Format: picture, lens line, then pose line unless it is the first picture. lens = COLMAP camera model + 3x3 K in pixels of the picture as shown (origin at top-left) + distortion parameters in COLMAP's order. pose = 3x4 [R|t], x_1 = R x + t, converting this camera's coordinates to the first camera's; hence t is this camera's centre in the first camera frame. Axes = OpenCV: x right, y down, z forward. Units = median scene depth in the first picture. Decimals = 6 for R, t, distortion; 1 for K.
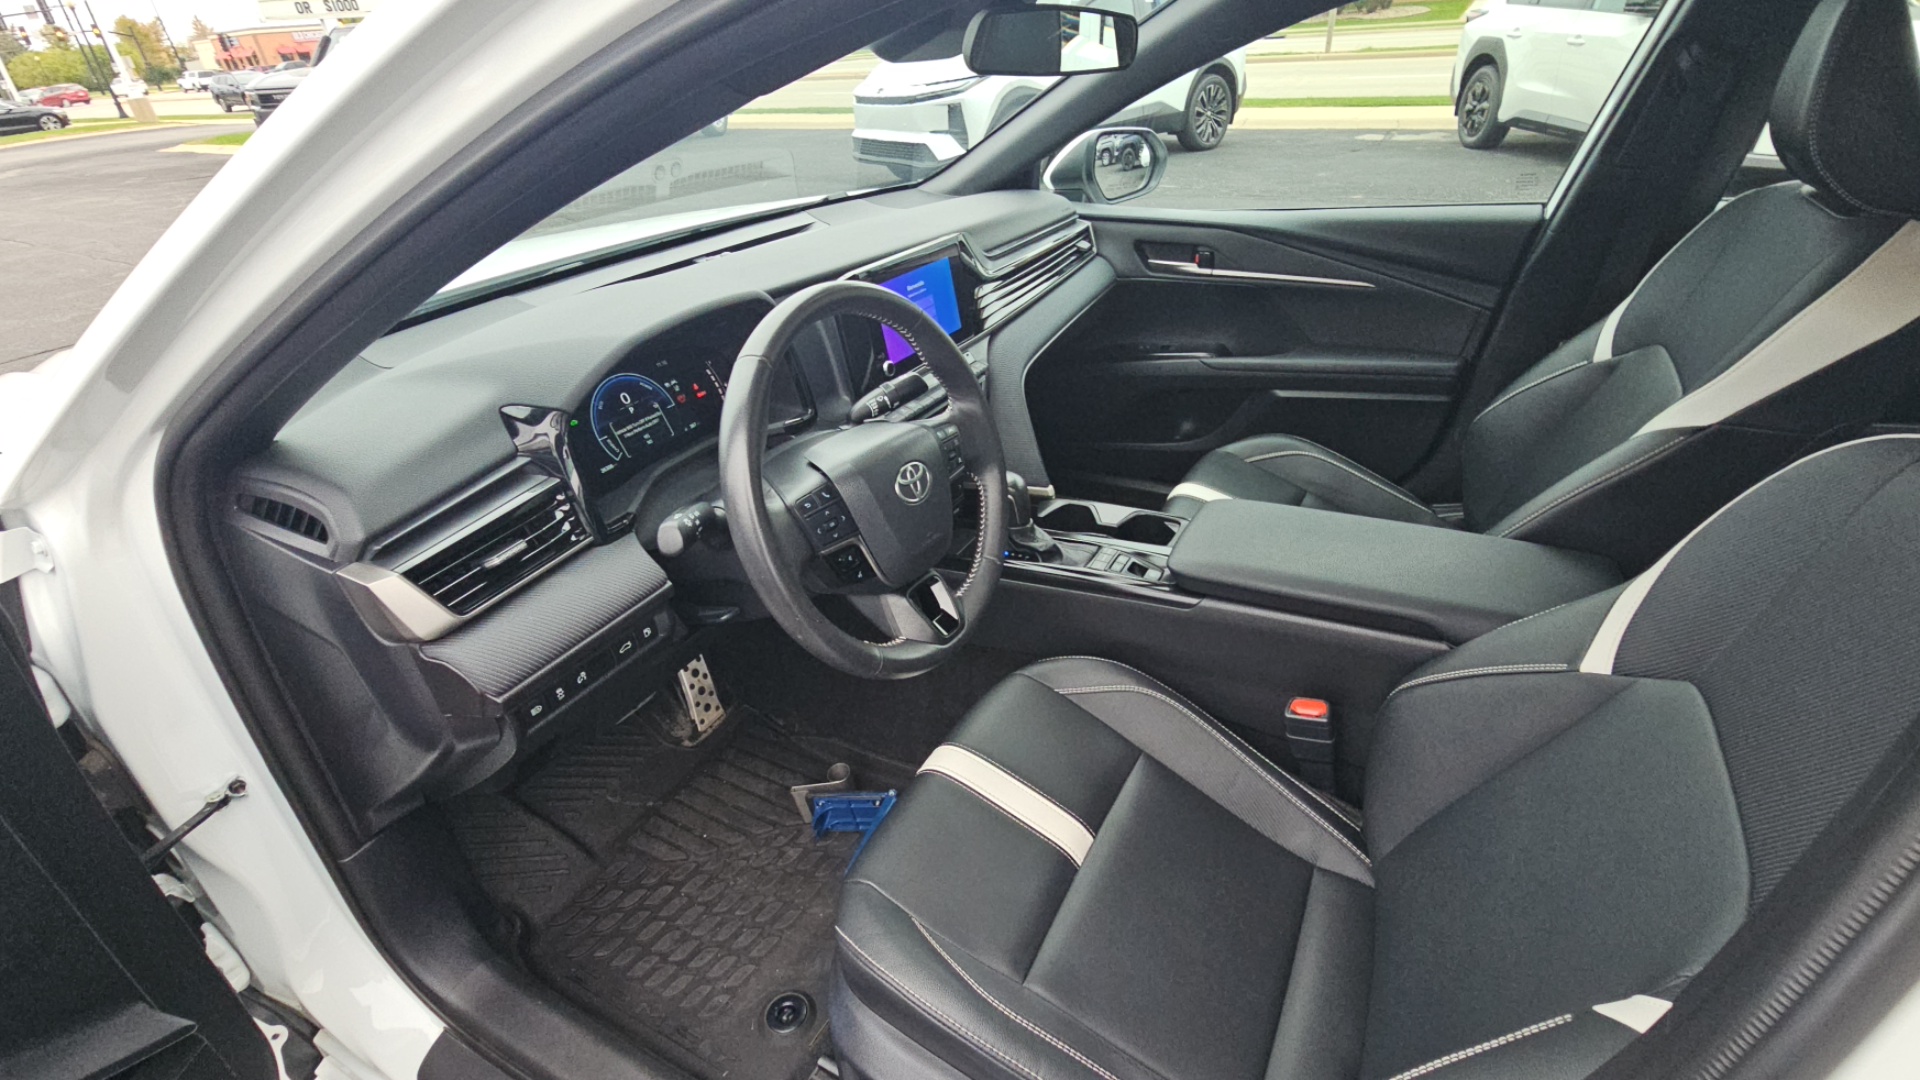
lens RADIAL K [[857.4, 0, 979.5], [0, 857.4, 542.1], [0, 0, 1]] dist [0.006915, -0.005733]
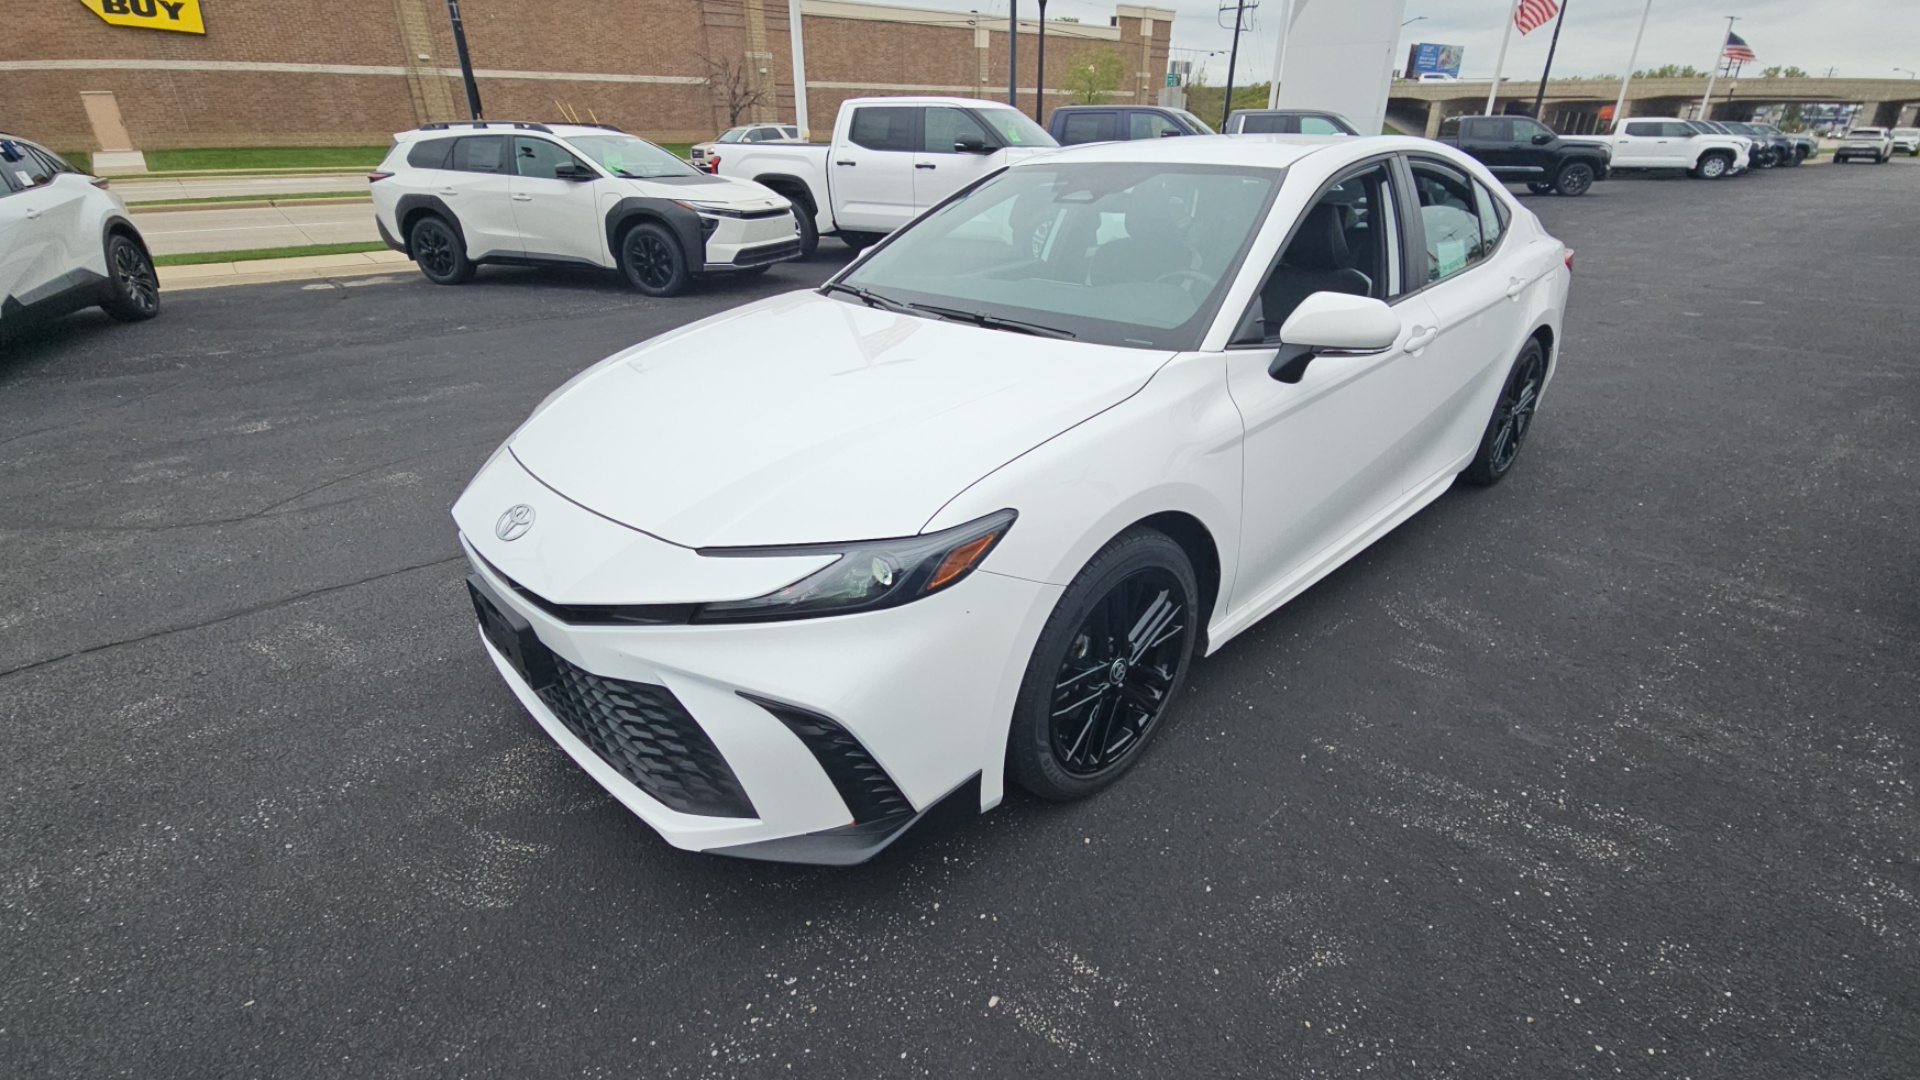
lens RADIAL K [[857.4, 0, 979.9], [0, 857.4, 544.0], [0, 0, 1]] dist [0.006915, -0.005733]
pose [[0.299313, -0.358924, 0.884073, -2.426937], [0.480049, 0.857391, 0.185565, -0.241888], [-0.824600, 0.368856, 0.428930, 0.372364]]
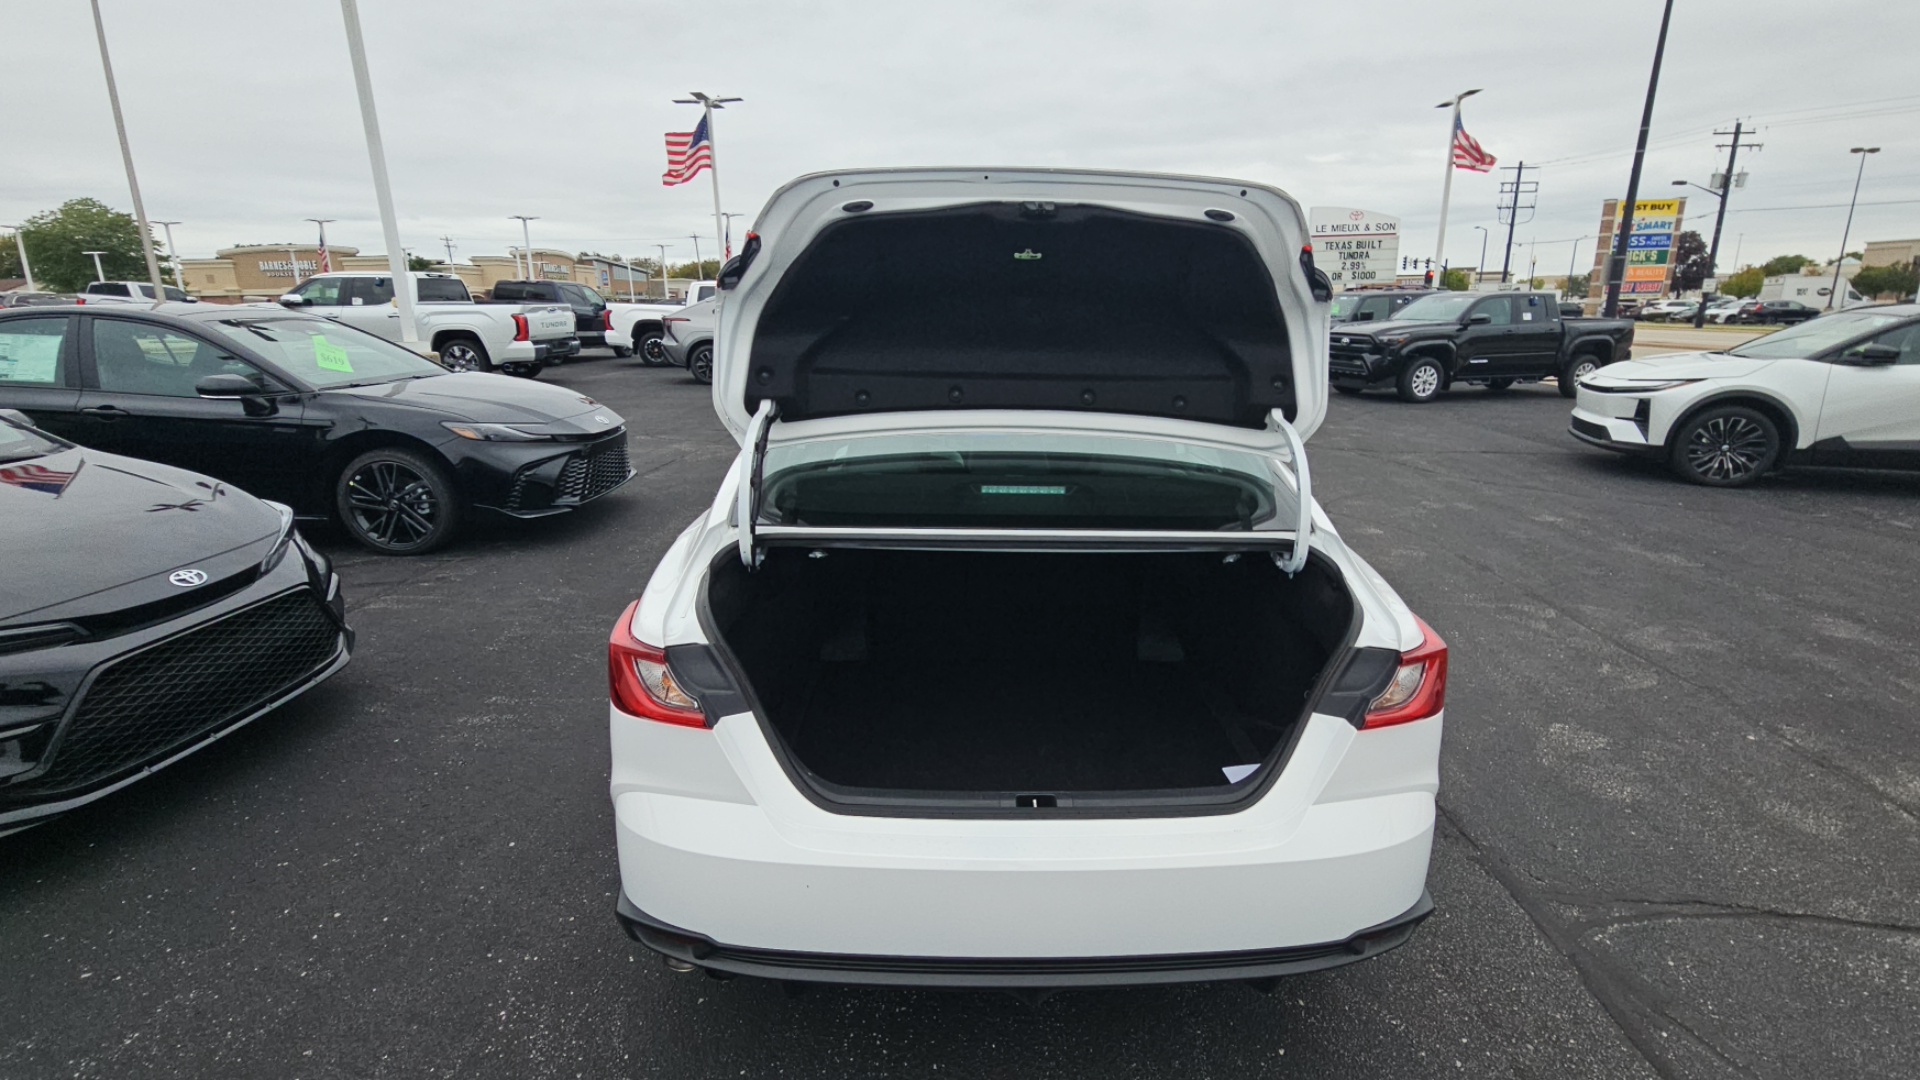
lens RADIAL K [[857.4, 0, 980.3], [0, 857.4, 539.7], [0, 0, 1]] dist [0.006915, -0.005733]
pose [[0.491072, 0.286504, -0.822657, 2.955685], [-0.474538, 0.879930, 0.023182, 0.084748], [0.730522, 0.378998, 0.568065, -0.907609]]
